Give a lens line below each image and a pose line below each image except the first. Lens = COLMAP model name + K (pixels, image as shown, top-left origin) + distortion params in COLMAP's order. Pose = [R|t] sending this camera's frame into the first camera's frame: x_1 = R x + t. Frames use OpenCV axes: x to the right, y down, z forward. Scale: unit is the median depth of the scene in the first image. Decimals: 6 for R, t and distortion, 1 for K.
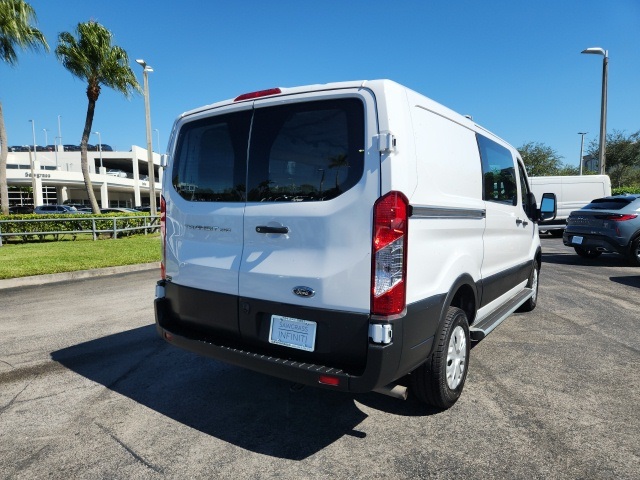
lens RADIAL K [[430.1, 0, 325.3], [0, 430.1, 238.0], [0, 0, 1]] dist [0.071673, -0.080191]
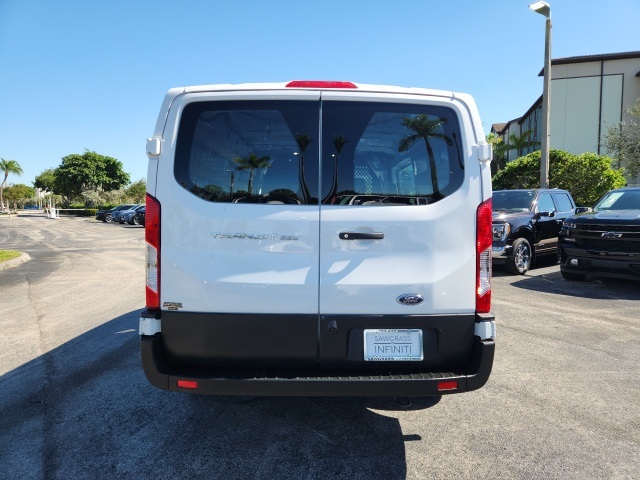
lens RADIAL K [[430.1, 0, 325.3], [0, 430.1, 238.0], [0, 0, 1]] dist [0.071673, -0.080191]
pose [[0.818001, -0.025184, 0.574665, -0.681152], [0.036135, 0.999318, -0.007642, -0.010449], [-0.574081, 0.027017, 0.818353, 0.285122]]
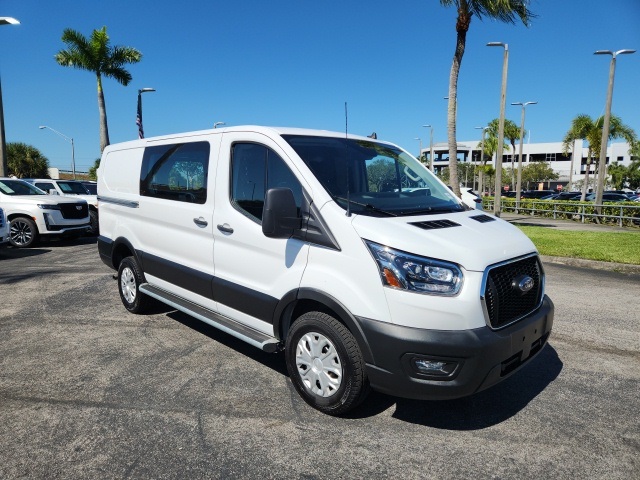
lens RADIAL K [[430.1, 0, 325.3], [0, 430.1, 238.0], [0, 0, 1]] dist [0.071673, -0.080191]
pose [[-0.183833, 0.120797, -0.975507, 2.118156], [-0.084993, 0.986750, 0.138206, -0.253003], [0.979276, 0.108318, -0.171130, 2.369315]]
